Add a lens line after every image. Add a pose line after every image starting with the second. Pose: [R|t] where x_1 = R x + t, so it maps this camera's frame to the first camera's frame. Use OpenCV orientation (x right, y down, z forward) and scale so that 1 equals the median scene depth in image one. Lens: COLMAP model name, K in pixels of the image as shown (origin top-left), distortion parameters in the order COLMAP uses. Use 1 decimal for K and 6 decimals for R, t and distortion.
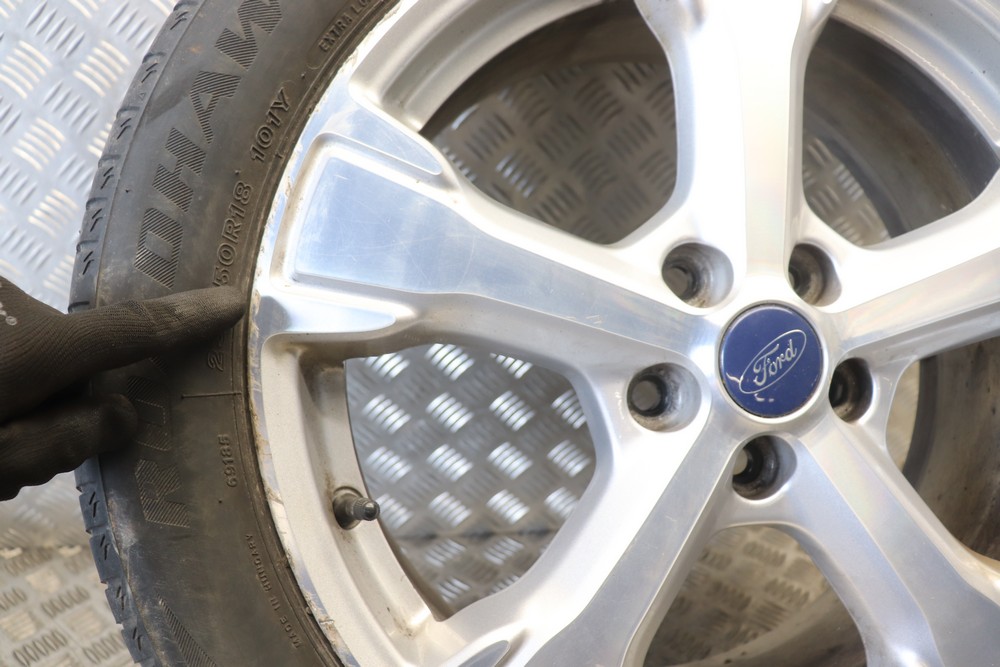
lens RADIAL K [[819.6, 0, 500.0], [0, 819.6, 333.5], [0, 0, 1]] dist [-0.182894, 0.144143]
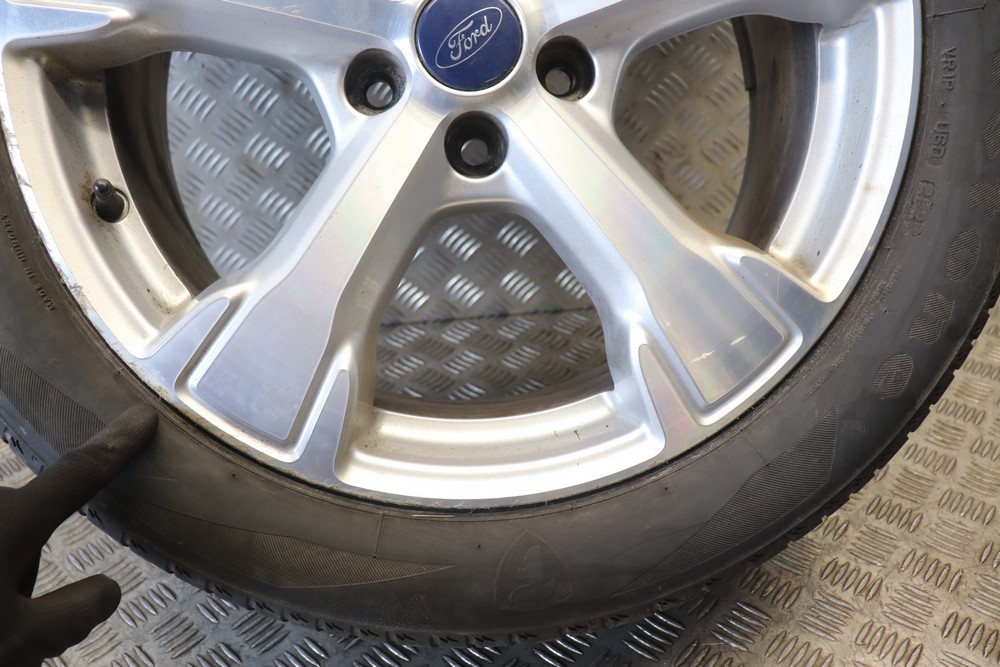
lens RADIAL K [[819.6, 0, 500.0], [0, 819.6, 333.5], [0, 0, 1]] dist [-0.182894, 0.144143]
pose [[0.996774, -0.048704, -0.063796, 0.428498], [0.056955, 0.989253, 0.134666, 0.281177], [0.056551, -0.137865, 0.988835, -0.099146]]
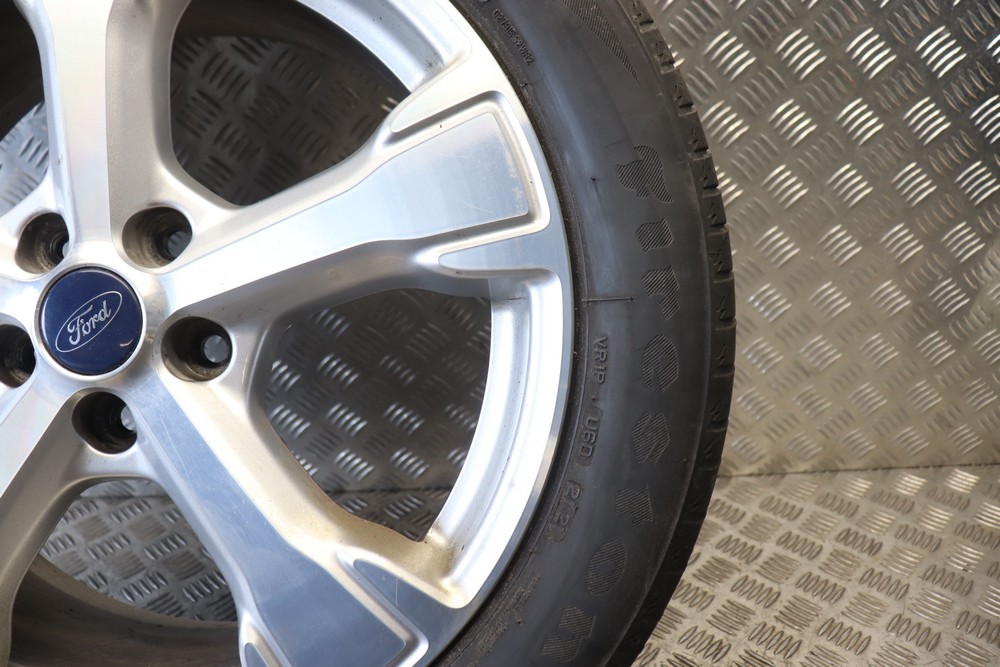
lens RADIAL K [[819.6, 0, 500.0], [0, 819.6, 333.5], [0, 0, 1]] dist [-0.182894, 0.144143]
pose [[0.995791, -0.015856, -0.090267, 0.969839], [0.018939, 0.999263, 0.033401, 0.025855], [0.089670, -0.034969, 0.995357, 0.016819]]
